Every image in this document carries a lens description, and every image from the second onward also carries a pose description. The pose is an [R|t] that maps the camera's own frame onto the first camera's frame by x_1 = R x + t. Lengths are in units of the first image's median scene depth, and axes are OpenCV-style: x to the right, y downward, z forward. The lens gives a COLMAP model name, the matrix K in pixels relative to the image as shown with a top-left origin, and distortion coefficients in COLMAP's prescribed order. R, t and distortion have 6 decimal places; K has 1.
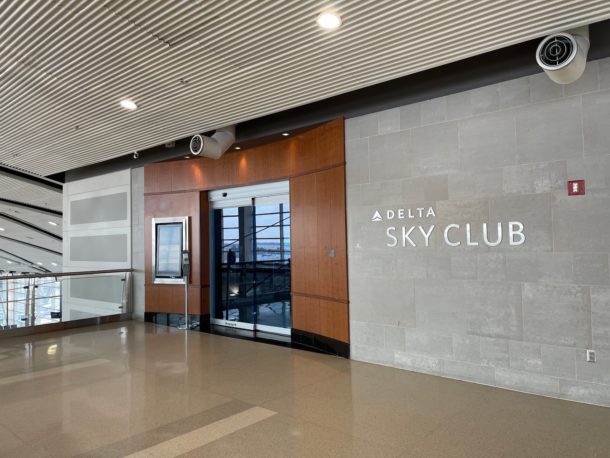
lens RADIAL K [[456.1, 0, 317.9], [0, 456.1, 229.3], [0, 0, 1]] dist [0.007694, -0.000574]
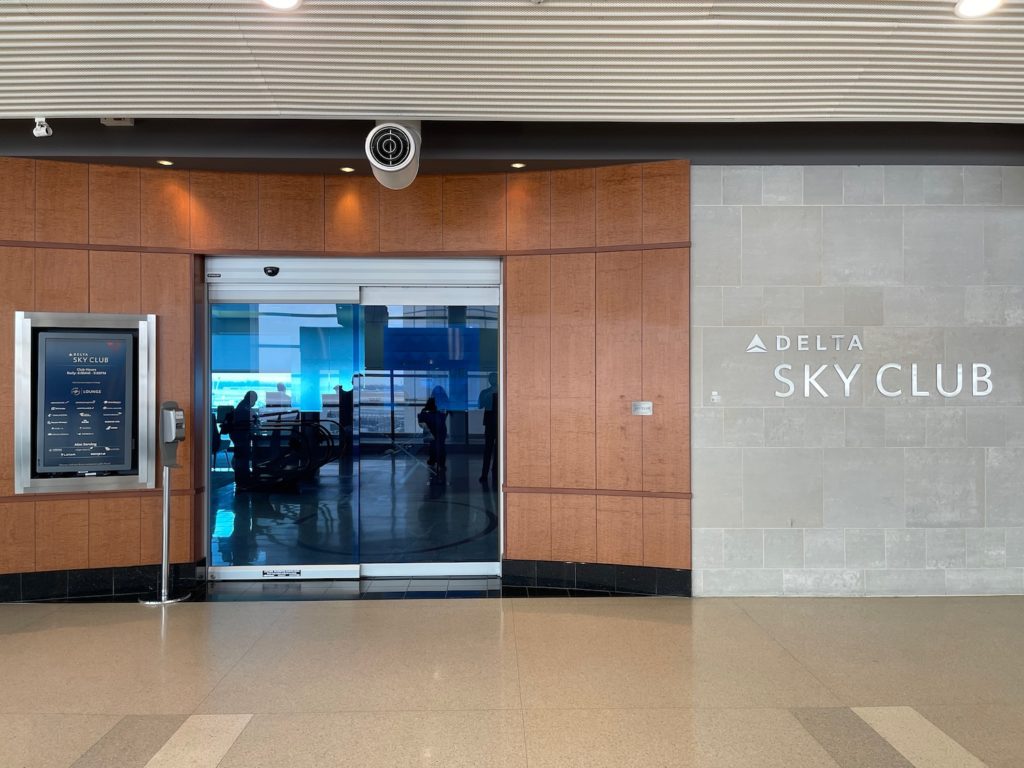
lens RADIAL K [[765.6, 0, 533.7], [0, 765.6, 384.4], [0, 0, 1]] dist [0.007694, -0.000574]
pose [[0.749714, 0.014819, 0.661596, -0.791860], [-0.031573, 0.999412, 0.013391, 0.019849], [-0.661009, -0.030928, 0.749741, 0.488039]]
